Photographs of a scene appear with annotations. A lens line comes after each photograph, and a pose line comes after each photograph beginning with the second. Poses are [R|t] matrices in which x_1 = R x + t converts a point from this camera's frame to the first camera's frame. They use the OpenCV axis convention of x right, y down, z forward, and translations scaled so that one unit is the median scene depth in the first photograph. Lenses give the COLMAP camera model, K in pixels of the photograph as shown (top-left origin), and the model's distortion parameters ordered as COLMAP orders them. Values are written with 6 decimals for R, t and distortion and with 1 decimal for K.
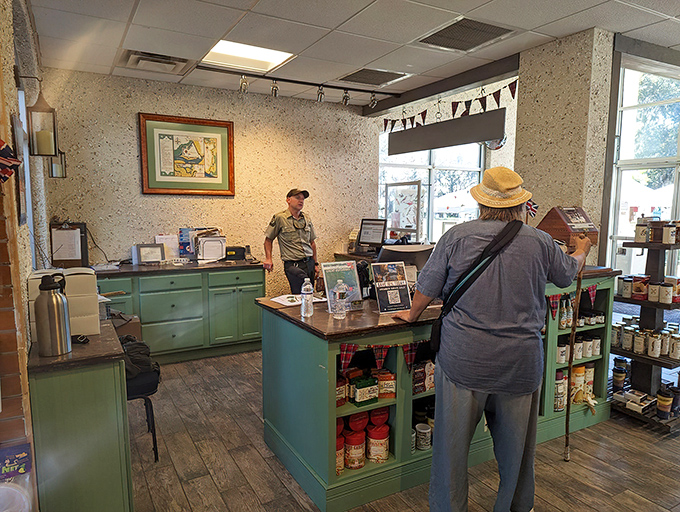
lens RADIAL K [[486.9, 0, 340.0], [0, 486.9, 257.4], [0, 0, 1]] dist [0.003910, -0.004195]
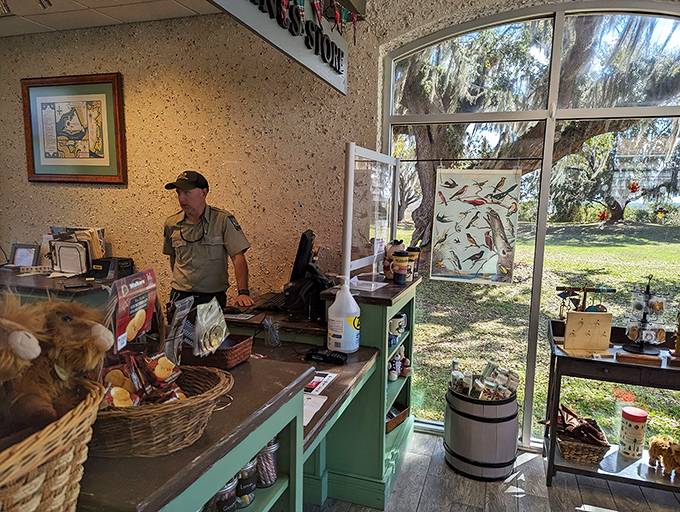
lens RADIAL K [[486.9, 0, 340.8], [0, 486.9, 258.1], [0, 0, 1]] dist [0.003910, -0.004195]
pose [[0.674851, 0.094675, -0.731856, 0.512205], [-0.104229, 0.994023, 0.032479, -0.080477], [0.730556, 0.054362, 0.680685, 0.796681]]
